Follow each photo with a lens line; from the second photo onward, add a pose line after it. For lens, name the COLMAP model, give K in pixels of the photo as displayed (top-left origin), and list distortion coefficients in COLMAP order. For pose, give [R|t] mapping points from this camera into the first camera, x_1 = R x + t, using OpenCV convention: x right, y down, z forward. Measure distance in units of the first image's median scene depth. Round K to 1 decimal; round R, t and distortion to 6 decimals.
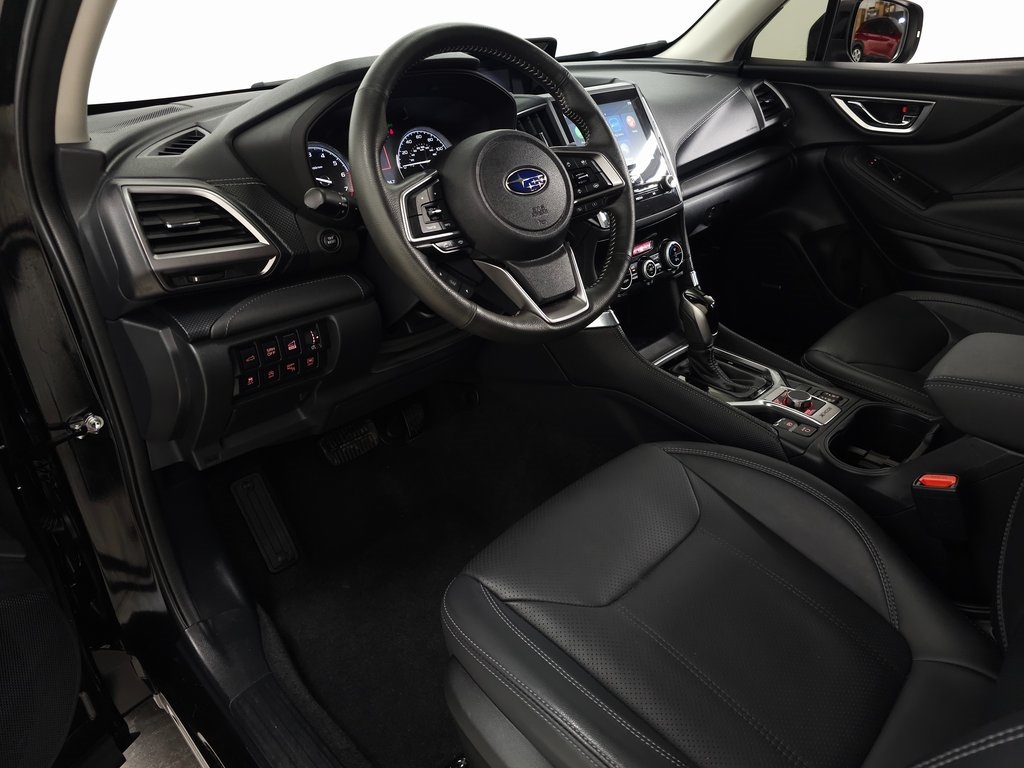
lens RADIAL K [[696.3, 0, 516.4], [0, 696.3, 384.3], [0, 0, 1]] dist [0.053709, -0.072676]
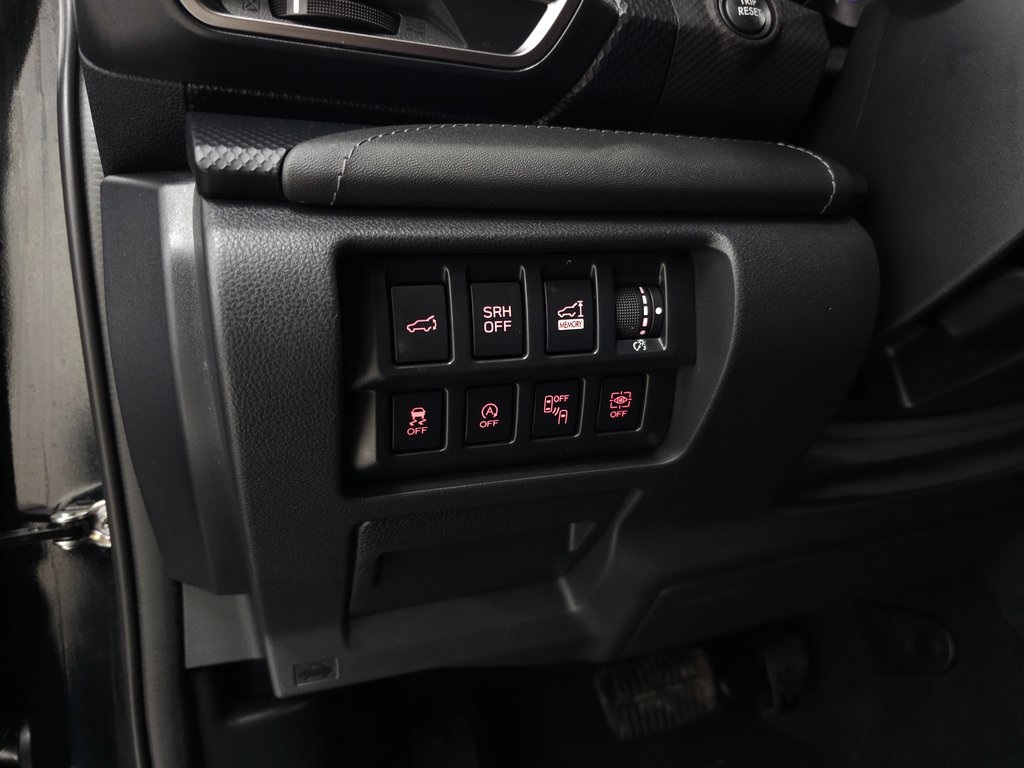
lens RADIAL K [[696.3, 0, 516.4], [0, 696.3, 384.3], [0, 0, 1]] dist [0.053709, -0.072676]
pose [[0.910793, 0.061441, -0.408266, -0.212492], [-0.185463, 0.944364, -0.271625, 0.048639], [0.368863, 0.323112, 0.871515, 0.716113]]
